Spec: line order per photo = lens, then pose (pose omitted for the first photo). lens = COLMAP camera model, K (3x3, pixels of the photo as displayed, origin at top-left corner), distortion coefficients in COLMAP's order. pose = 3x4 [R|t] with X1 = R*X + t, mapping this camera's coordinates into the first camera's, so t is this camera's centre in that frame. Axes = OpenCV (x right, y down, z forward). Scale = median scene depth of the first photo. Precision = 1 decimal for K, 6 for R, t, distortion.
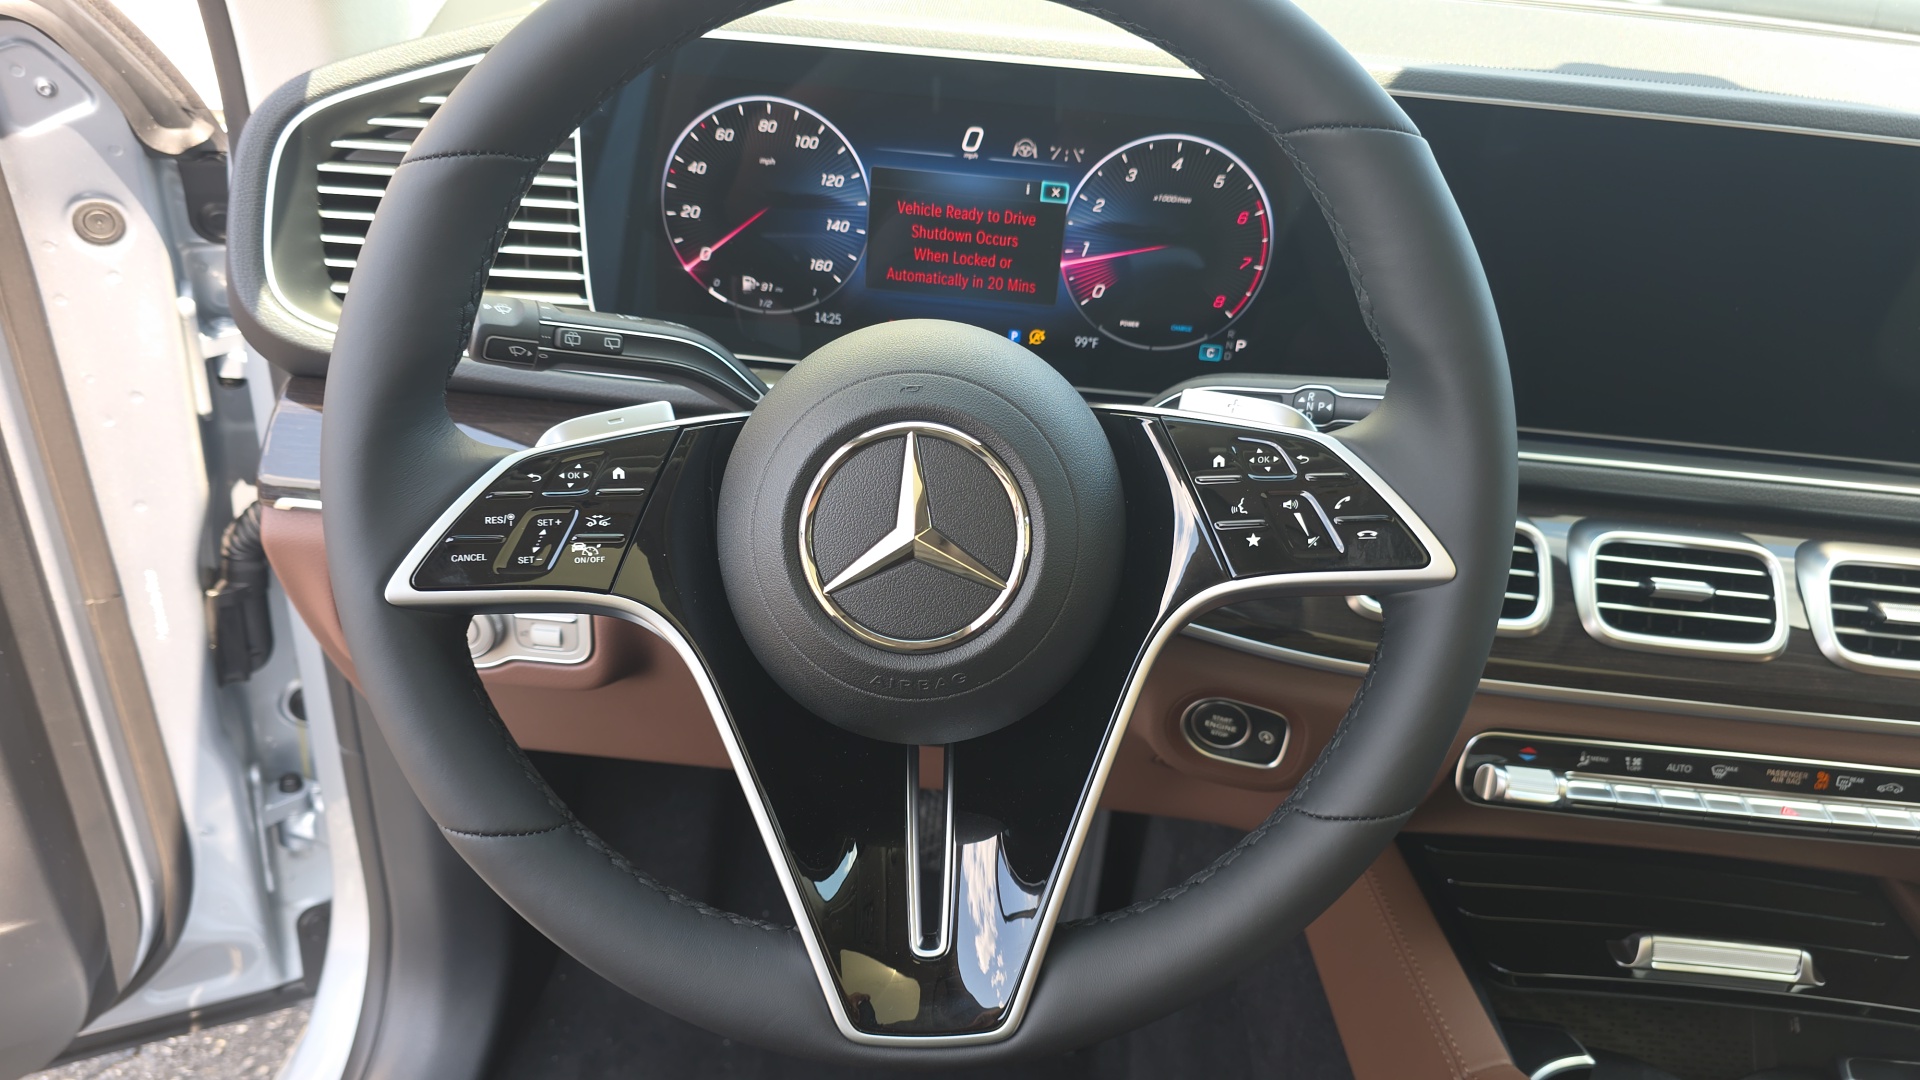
lens RADIAL K [[1301.9, 0, 960.0], [0, 1301.9, 540.0], [0, 0, 1]] dist [0.055727, -0.081218]
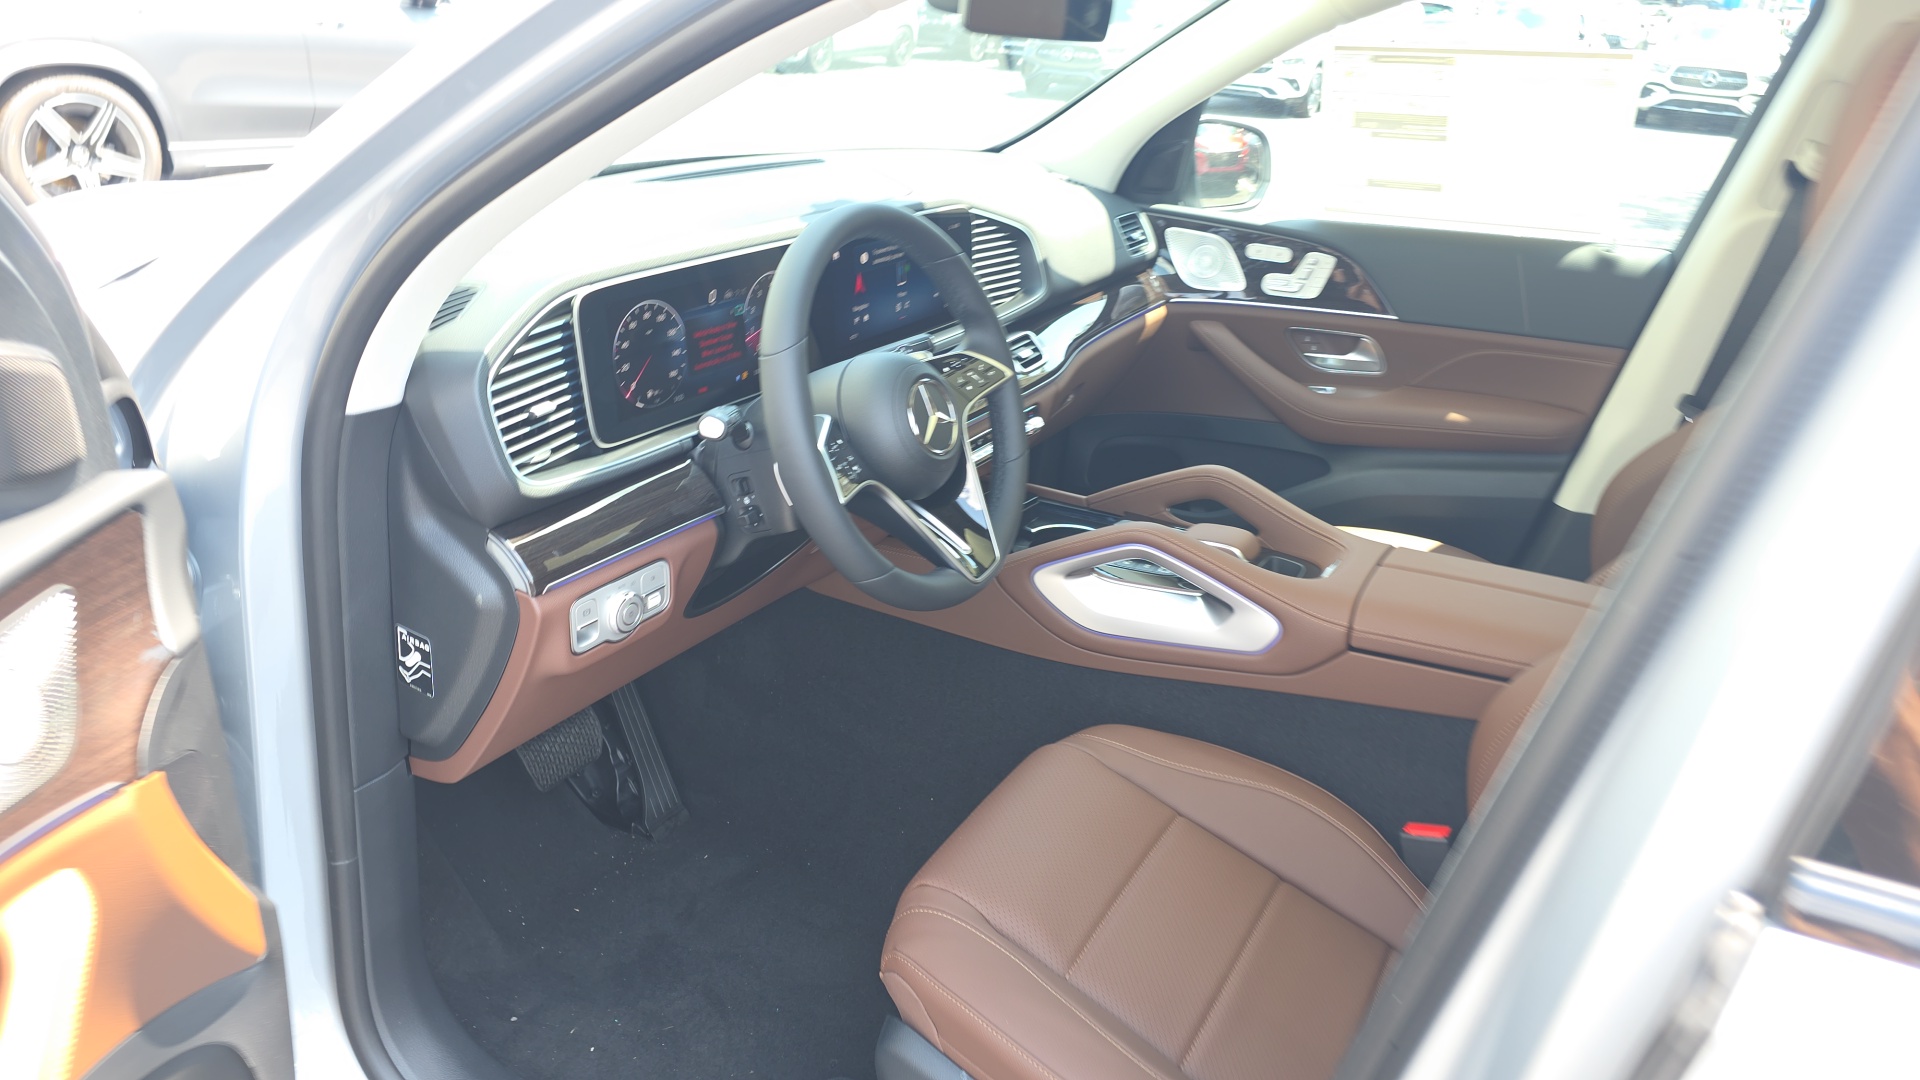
lens RADIAL K [[1295.6, 0, 948.6], [0, 1295.6, 504.8], [0, 0, 1]] dist [0.088198, -0.121463]
pose [[0.451856, -0.379573, 0.807311, -1.673709], [0.398654, 0.895493, 0.197906, -0.267297], [-0.798061, 0.232413, 0.555952, -0.423217]]
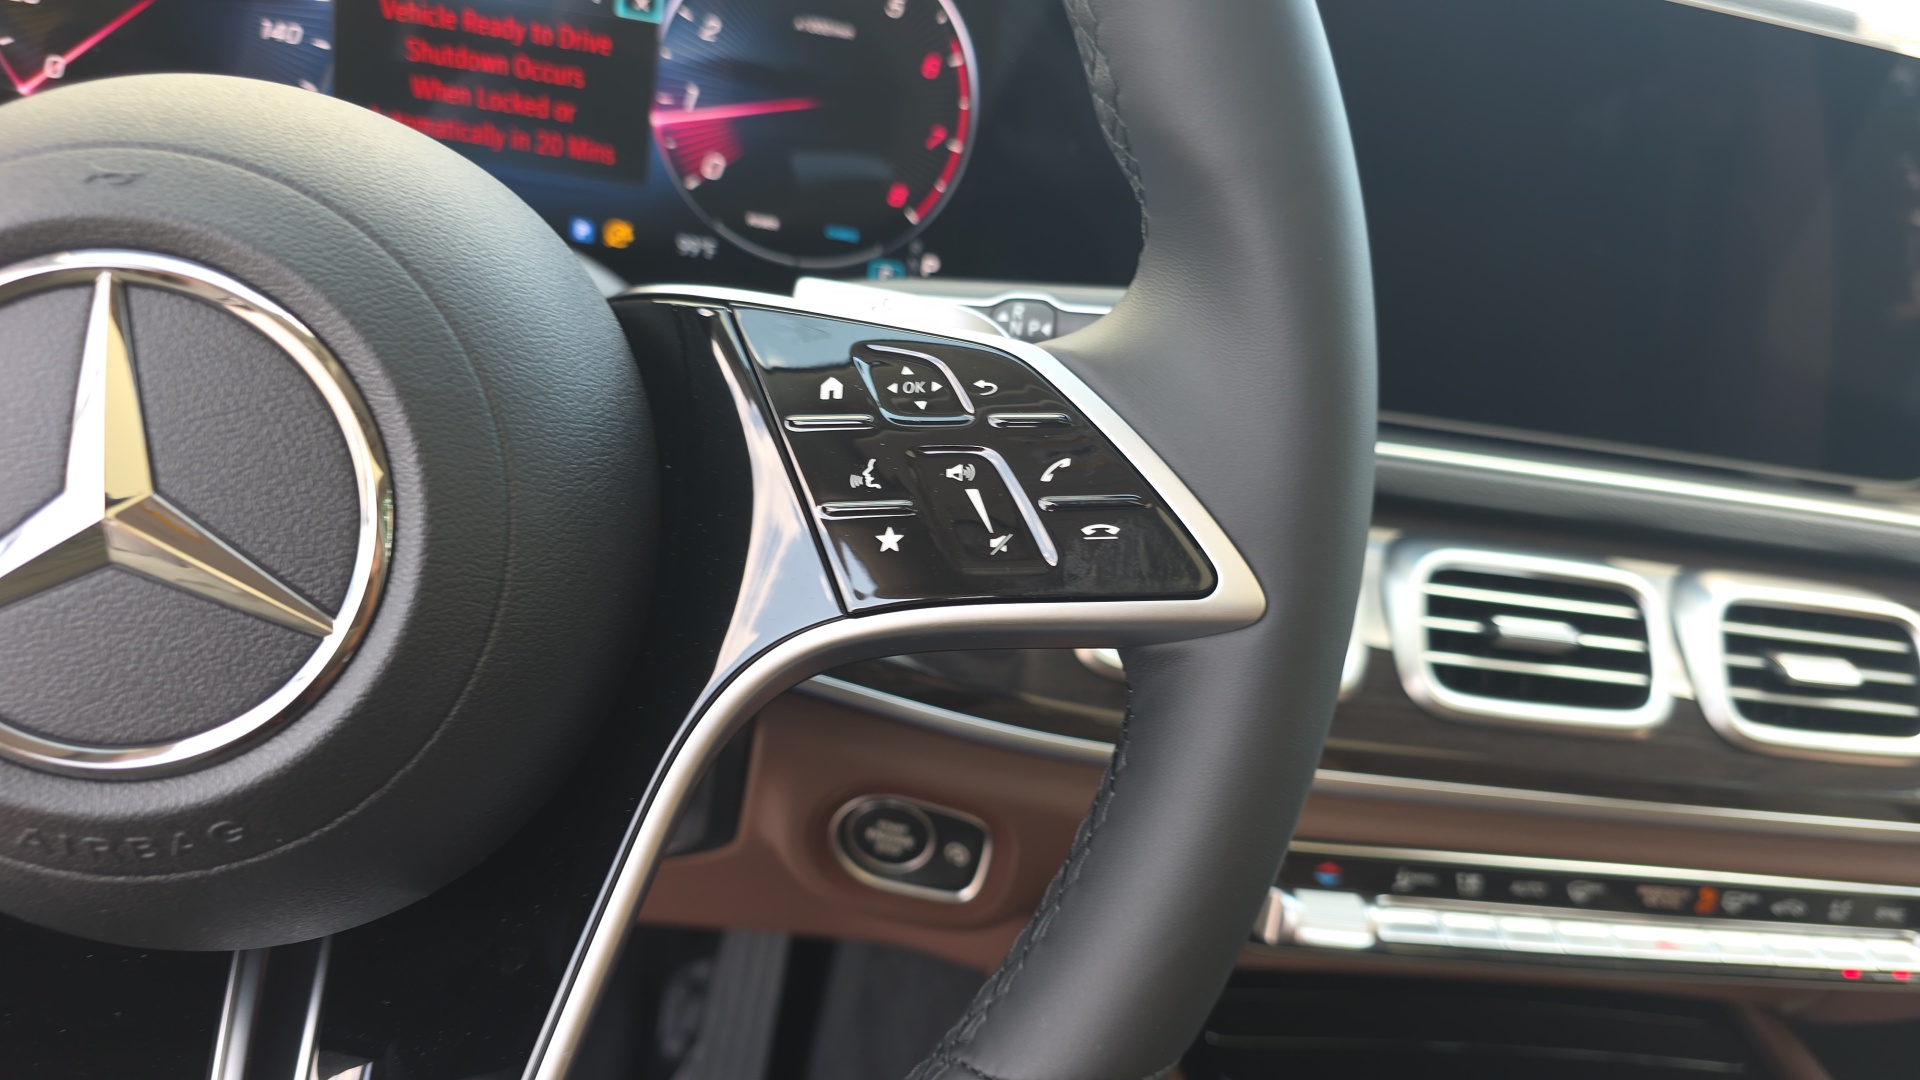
lens RADIAL K [[1346.7, 0, 944.9], [0, 1346.7, 551.9], [0, 0, 1]] dist [0.029093, -0.074639]
pose [[0.984284, 0.016873, 0.175783, 0.108388], [-0.014261, 0.999769, -0.016111, 0.009241], [-0.176014, 0.013351, 0.984297, 0.335427]]
